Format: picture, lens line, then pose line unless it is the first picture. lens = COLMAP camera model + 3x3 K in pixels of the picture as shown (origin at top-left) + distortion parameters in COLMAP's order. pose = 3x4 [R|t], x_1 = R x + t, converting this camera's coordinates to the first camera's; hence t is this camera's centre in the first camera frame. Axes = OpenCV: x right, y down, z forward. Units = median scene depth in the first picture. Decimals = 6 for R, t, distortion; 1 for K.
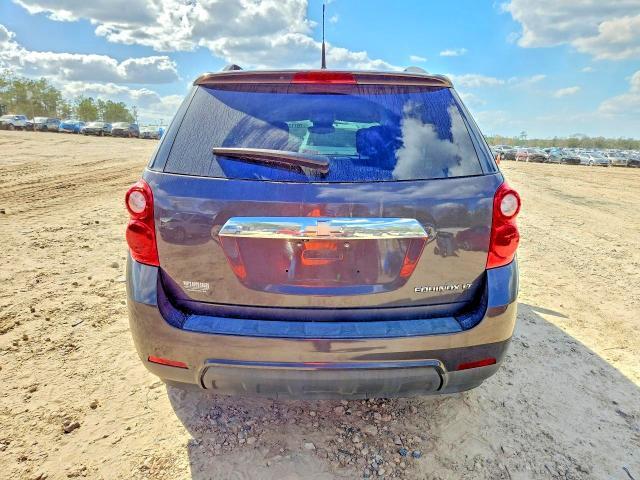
lens RADIAL K [[497.0, 0, 320.2], [0, 497.0, 238.8], [0, 0, 1]] dist [-0.013512, -0.007685]
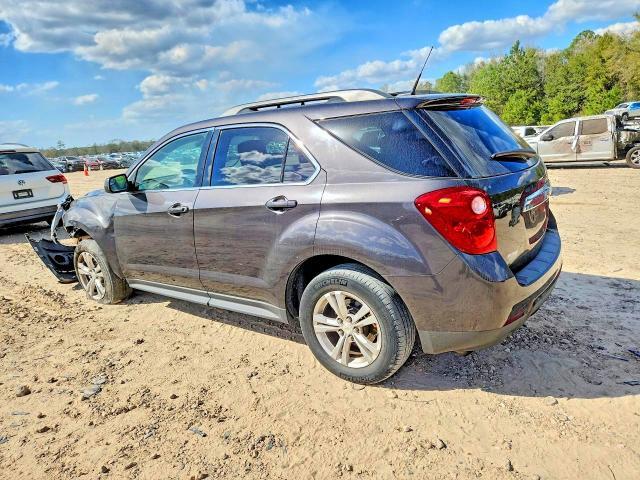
lens RADIAL K [[501.3, 0, 320.4], [0, 501.3, 241.3], [0, 0, 1]] dist [0.031157, -0.019319]
pose [[0.474617, -0.243744, 0.845770, -0.223787], [0.253351, 0.958058, 0.133933, -0.034262], [-0.842942, 0.150710, 0.516464, 0.100372]]
